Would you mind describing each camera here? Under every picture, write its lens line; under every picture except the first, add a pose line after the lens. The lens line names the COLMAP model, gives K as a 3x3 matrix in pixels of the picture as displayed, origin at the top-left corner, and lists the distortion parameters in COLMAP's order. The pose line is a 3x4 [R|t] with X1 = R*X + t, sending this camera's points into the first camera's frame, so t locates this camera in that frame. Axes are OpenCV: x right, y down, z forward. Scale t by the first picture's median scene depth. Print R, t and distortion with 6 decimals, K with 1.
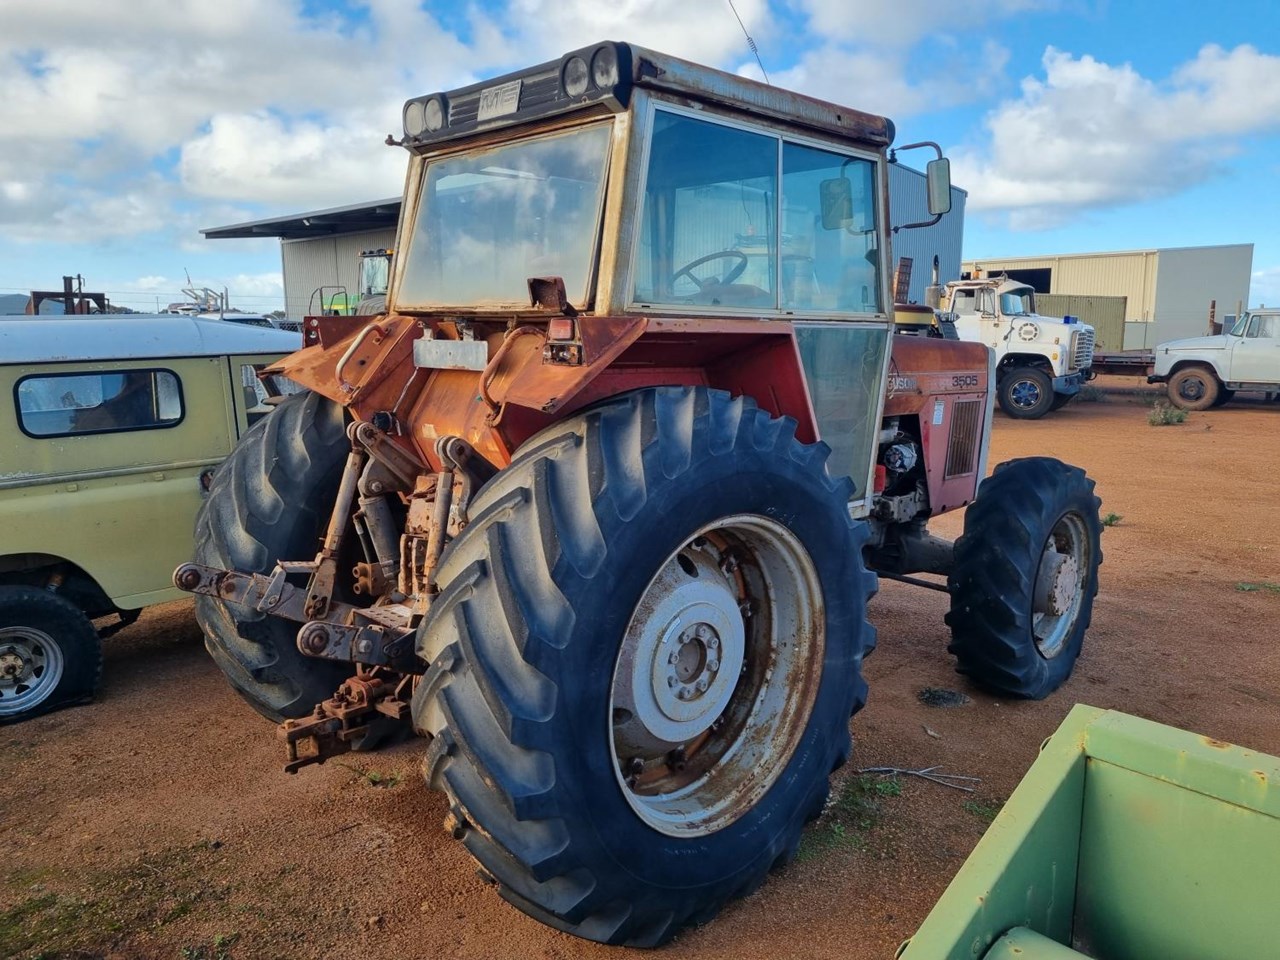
lens RADIAL K [[972.8, 0, 640.8], [0, 972.8, 445.6], [0, 0, 1]] dist [0.008840, -0.000334]
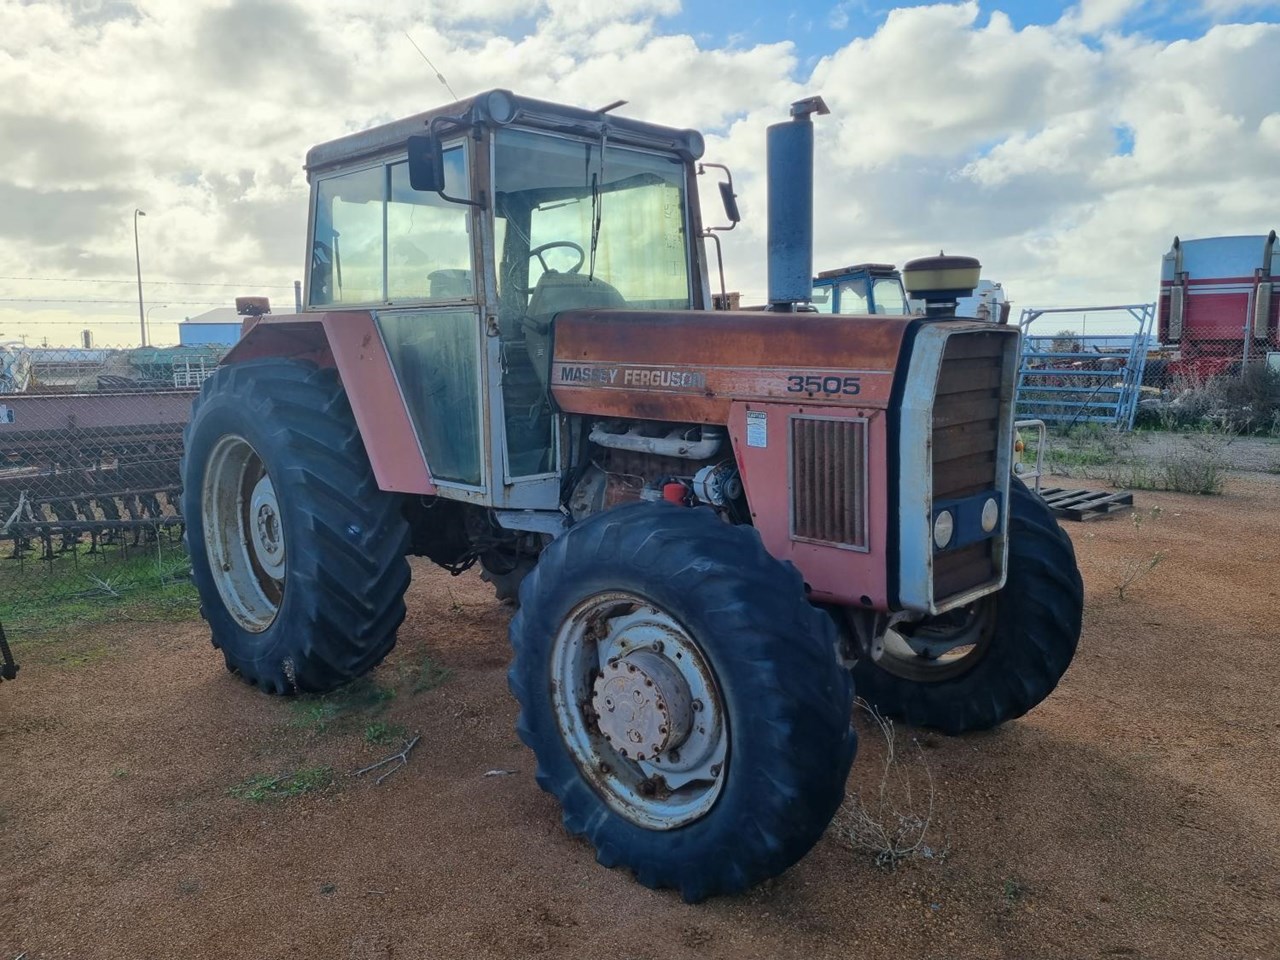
lens RADIAL K [[972.8, 0, 640.8], [0, 972.8, 445.6], [0, 0, 1]] dist [0.008840, -0.000334]
pose [[0.009278, 0.094554, -0.995476, 0.961494], [-0.111001, 0.989464, 0.092949, -0.075472], [0.993777, 0.109637, 0.019676, 0.914692]]
